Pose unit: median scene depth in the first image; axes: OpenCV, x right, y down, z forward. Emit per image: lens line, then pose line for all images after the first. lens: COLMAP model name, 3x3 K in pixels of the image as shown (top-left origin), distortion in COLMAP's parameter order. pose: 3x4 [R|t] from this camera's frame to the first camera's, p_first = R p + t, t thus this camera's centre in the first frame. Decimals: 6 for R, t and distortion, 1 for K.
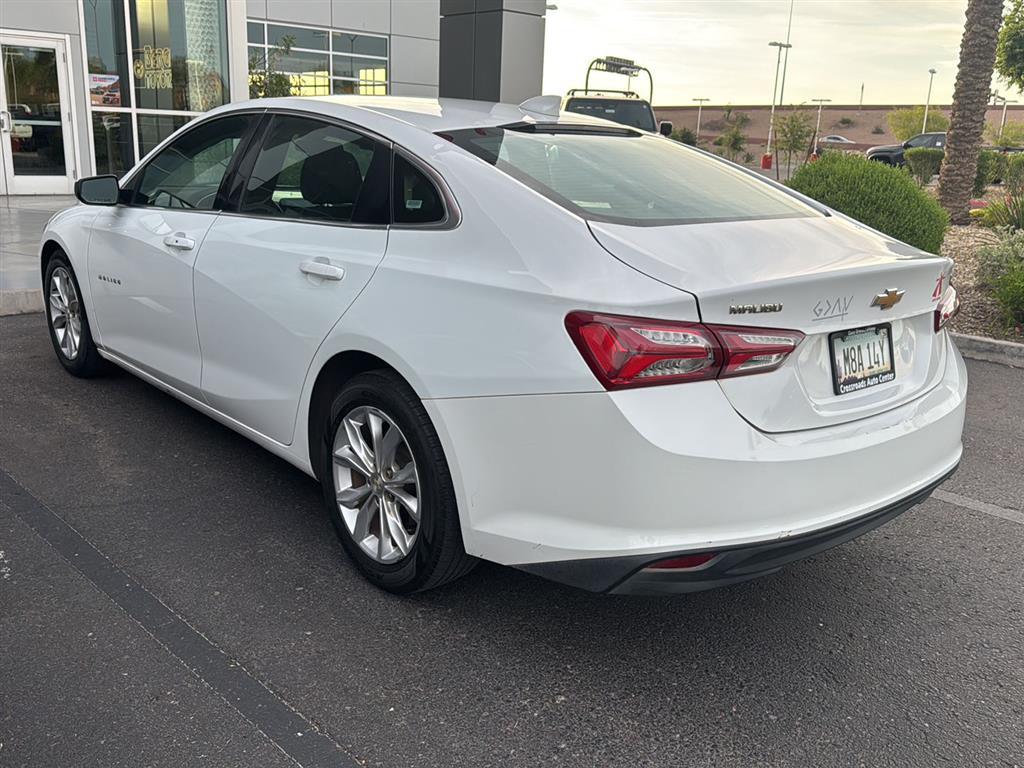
lens RADIAL K [[901.1, 0, 502.9], [0, 901.1, 381.3], [0, 0, 1]] dist [0.123338, -0.000423]
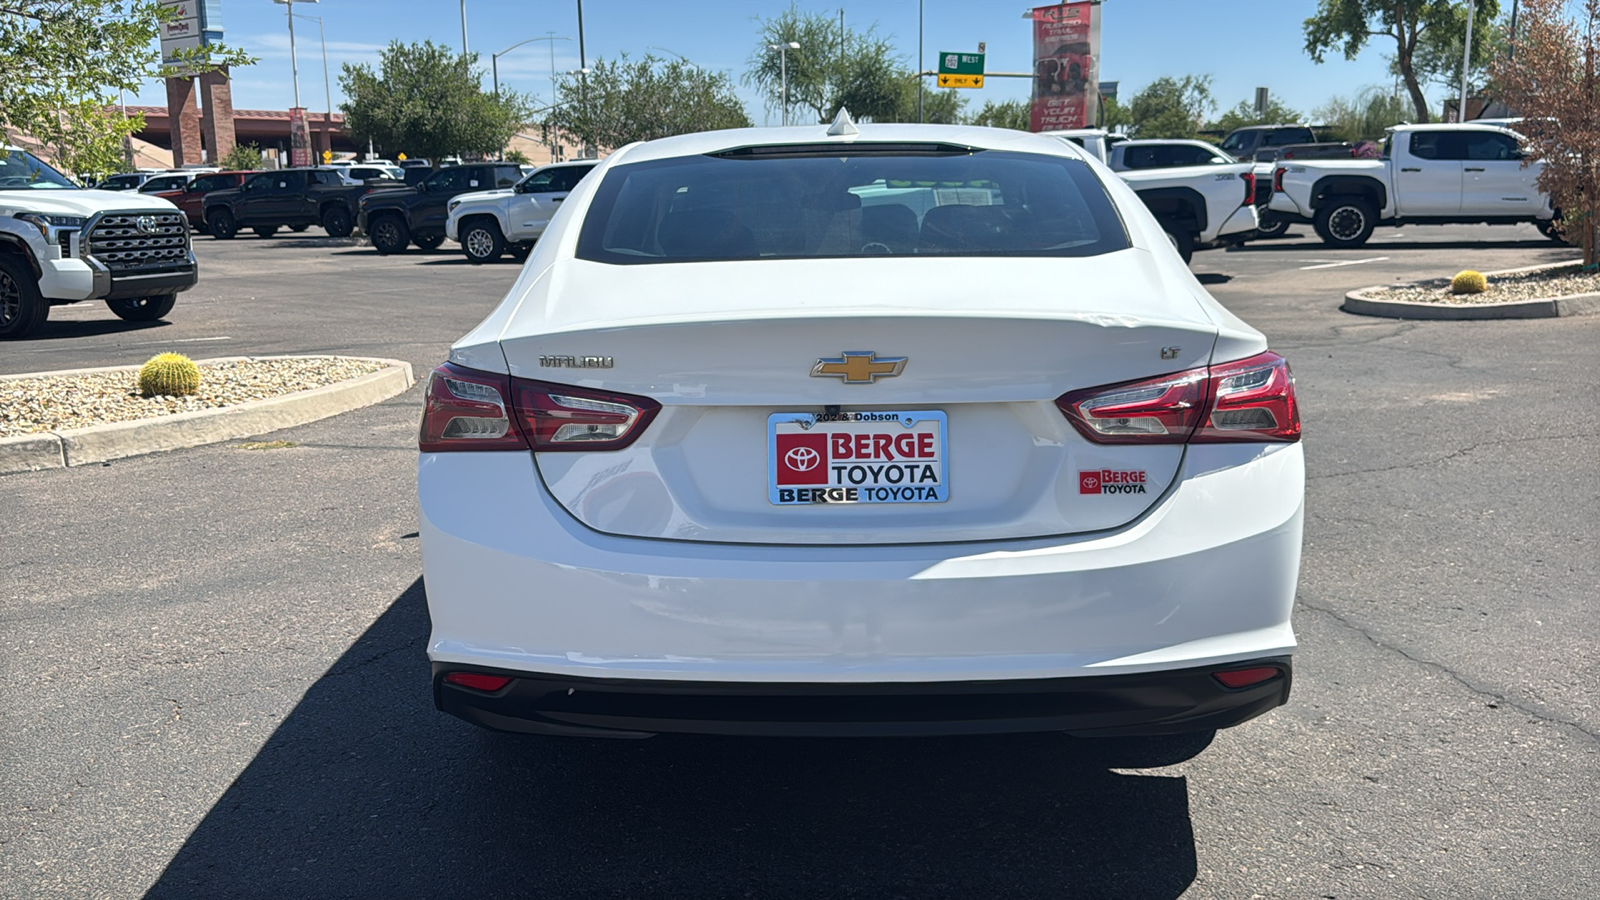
lens RADIAL K [[1396.2, 0, 800.0], [0, 1396.2, 450.0], [0, 0, 1]] dist [0.174193, -0.357694]
pose [[0.733304, 0.070183, -0.676269, 1.046573], [-0.123282, 0.991895, -0.030740, 0.005105], [0.668631, 0.105914, 0.736013, 0.235700]]
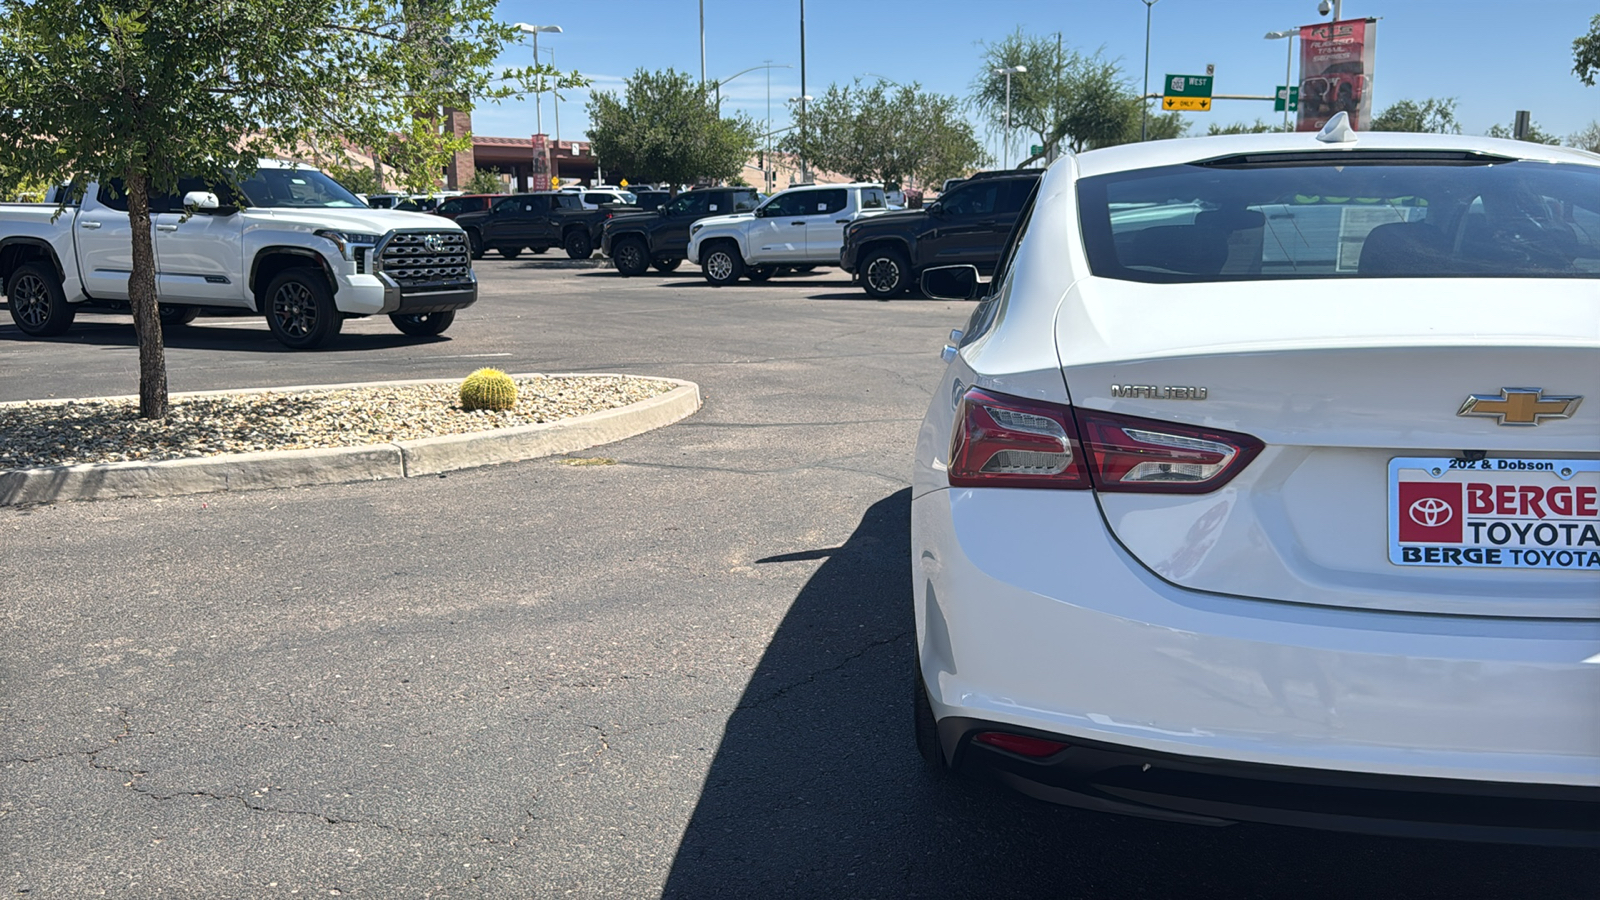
lens RADIAL K [[1396.2, 0, 800.0], [0, 1396.2, 450.0], [0, 0, 1]] dist [0.174193, -0.357694]
pose [[0.632518, 0.079932, -0.770410, 0.790632], [-0.159759, 0.986736, -0.028788, 0.029668], [0.757891, 0.141289, 0.636898, 0.125969]]
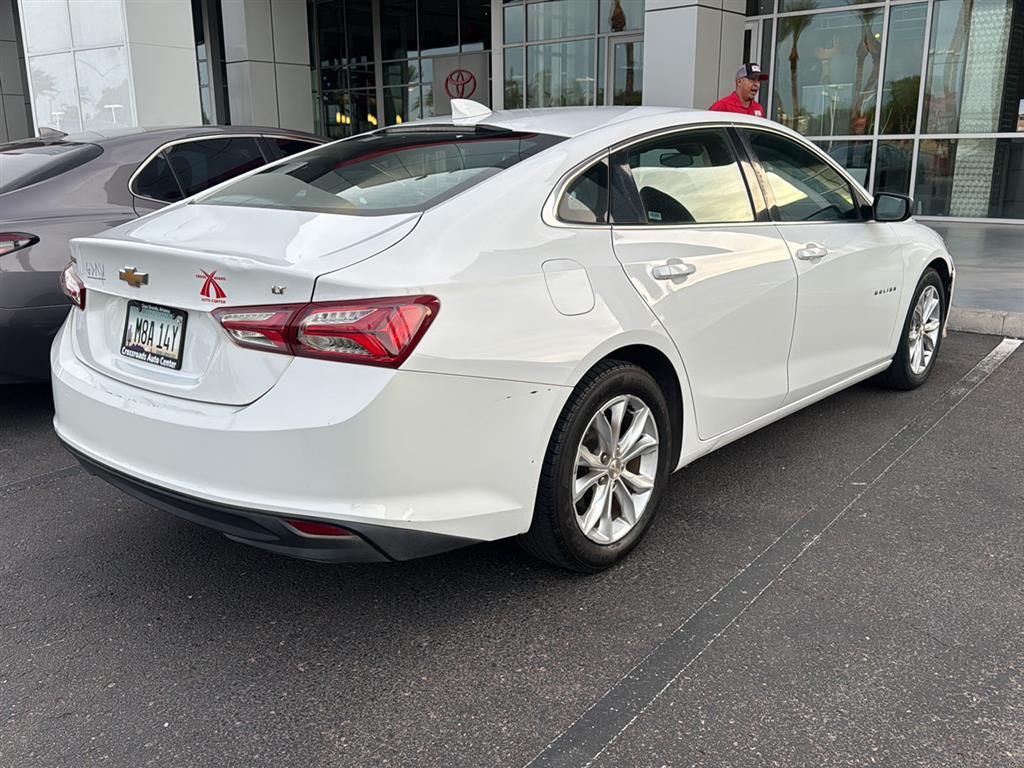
lens RADIAL K [[901.1, 0, 502.9], [0, 901.1, 381.3], [0, 0, 1]] dist [0.123338, -0.000423]
pose [[0.109951, 0.202801, -0.973027, 1.474992], [-0.229115, 0.957770, 0.173731, -0.248755], [0.967170, 0.203834, 0.151773, 1.247560]]
